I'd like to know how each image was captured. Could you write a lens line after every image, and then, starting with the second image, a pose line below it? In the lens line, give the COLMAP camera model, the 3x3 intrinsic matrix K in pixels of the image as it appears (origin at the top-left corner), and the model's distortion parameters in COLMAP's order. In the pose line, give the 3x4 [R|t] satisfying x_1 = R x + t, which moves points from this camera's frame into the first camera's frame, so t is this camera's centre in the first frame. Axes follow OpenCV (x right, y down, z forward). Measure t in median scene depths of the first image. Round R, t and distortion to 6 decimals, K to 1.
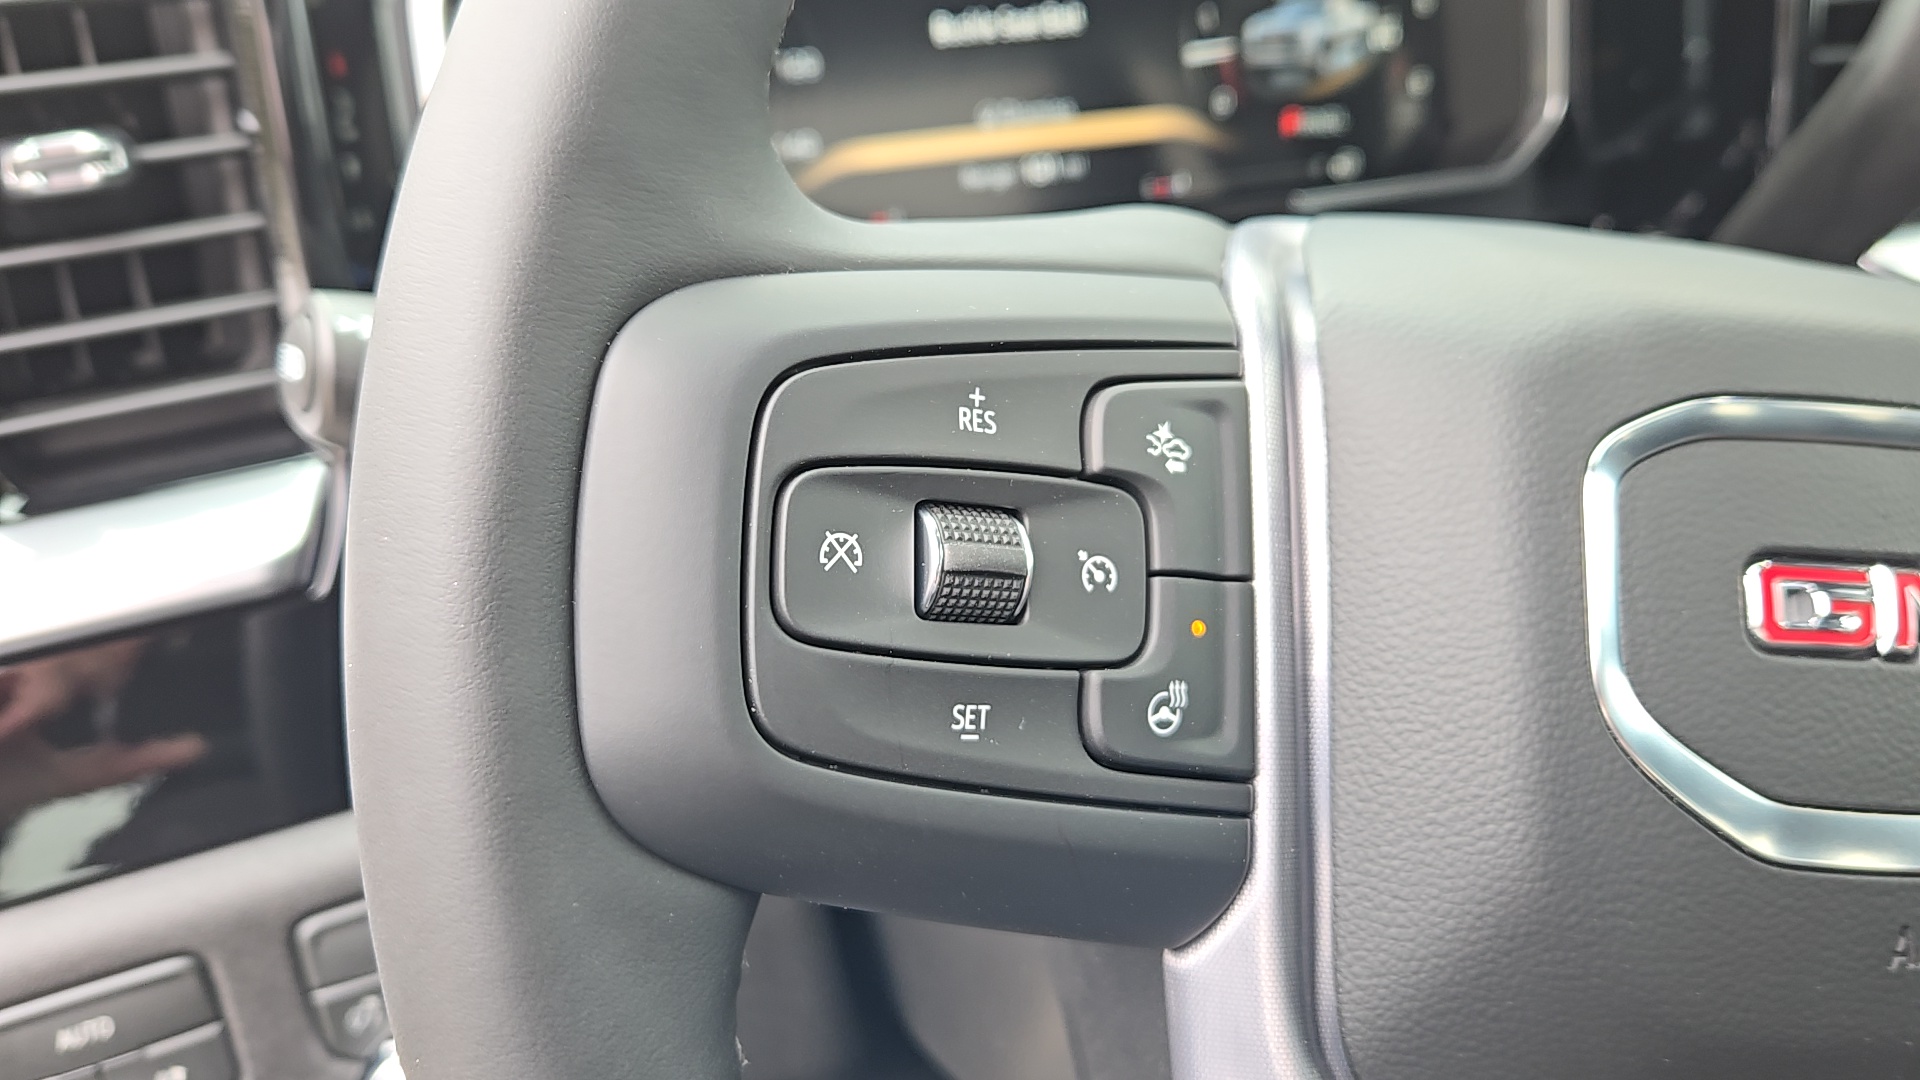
lens RADIAL K [[1629.8, 0, 960.0], [0, 1629.8, 540.0], [0, 0, 1]] dist [-0.015550, -0.009385]
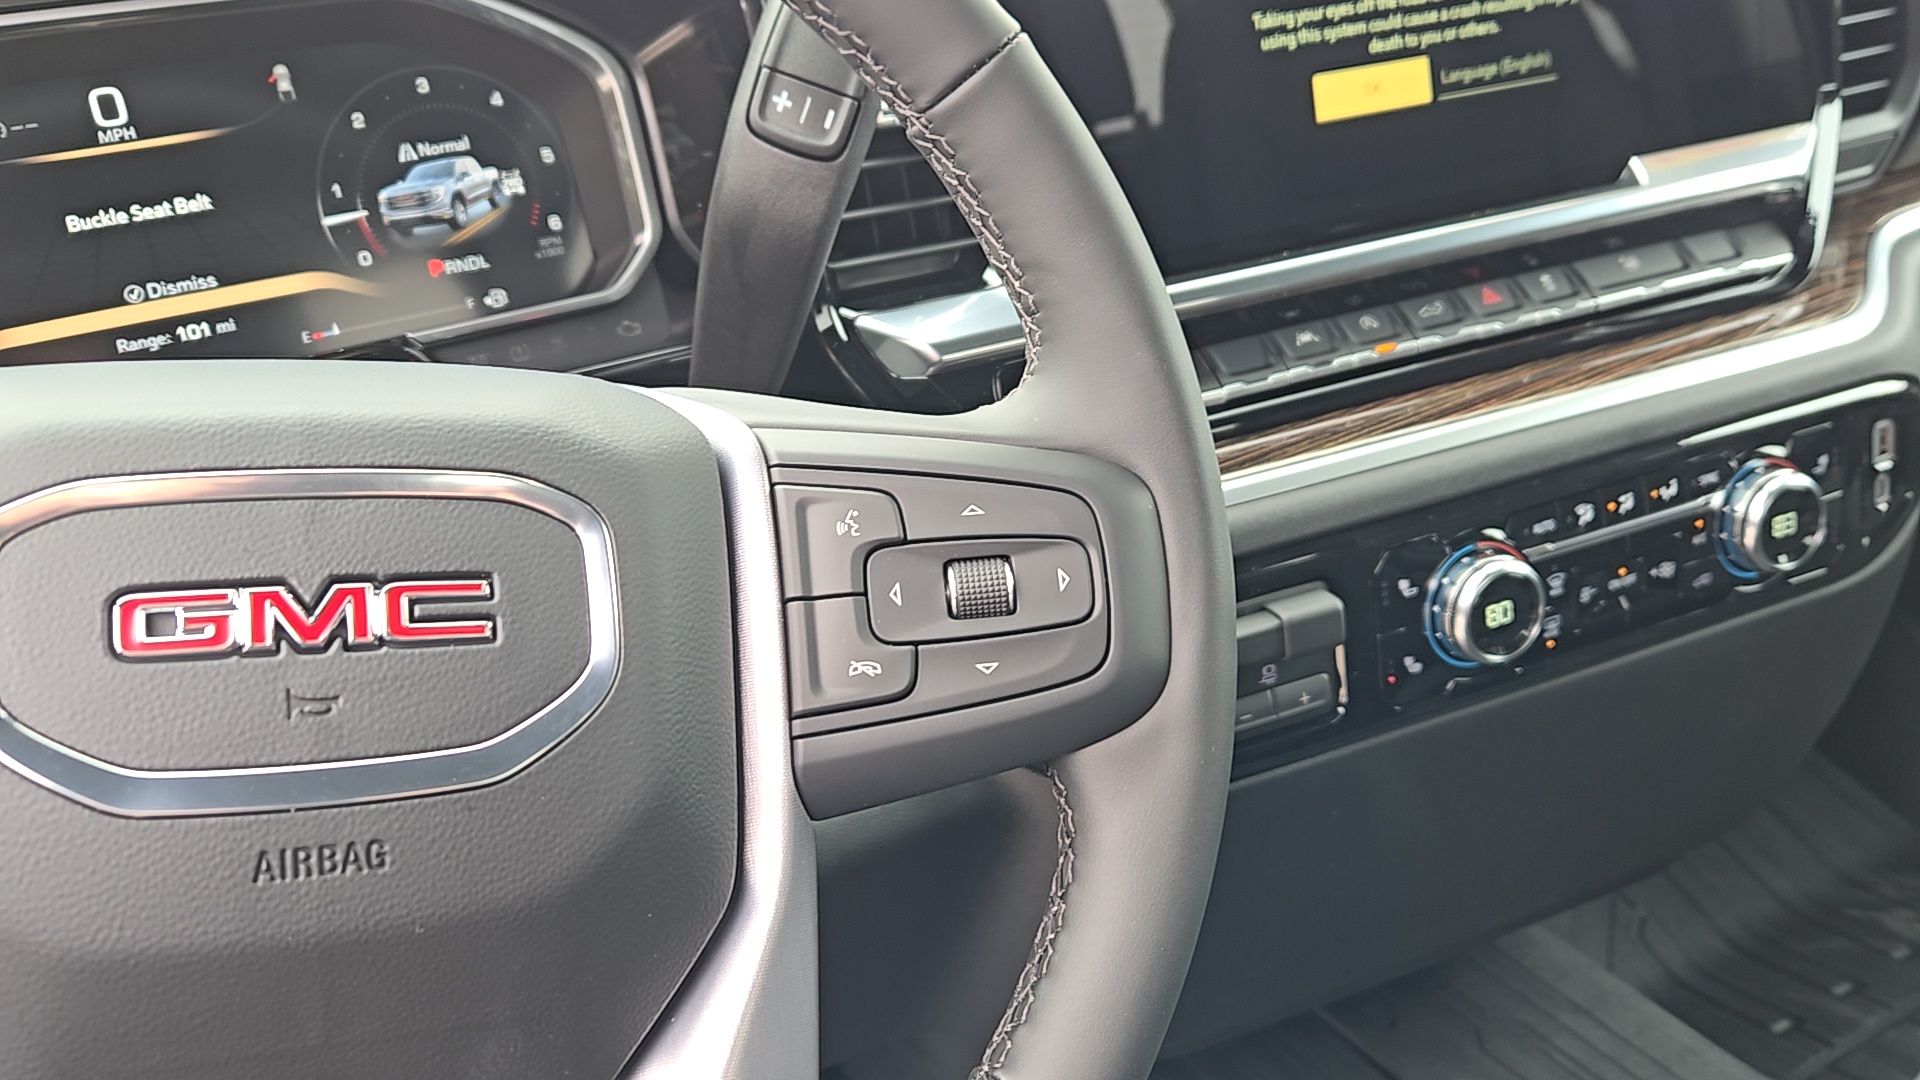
lens RADIAL K [[1600.5, 0, 960.0], [0, 1600.5, 540.0], [0, 0, 1]] dist [0.008870, -0.000181]
pose [[0.987361, -0.121533, 0.101727, 1.135350], [0.128282, 0.989757, -0.062641, 0.151381], [-0.093072, 0.074899, 0.992838, -0.433134]]
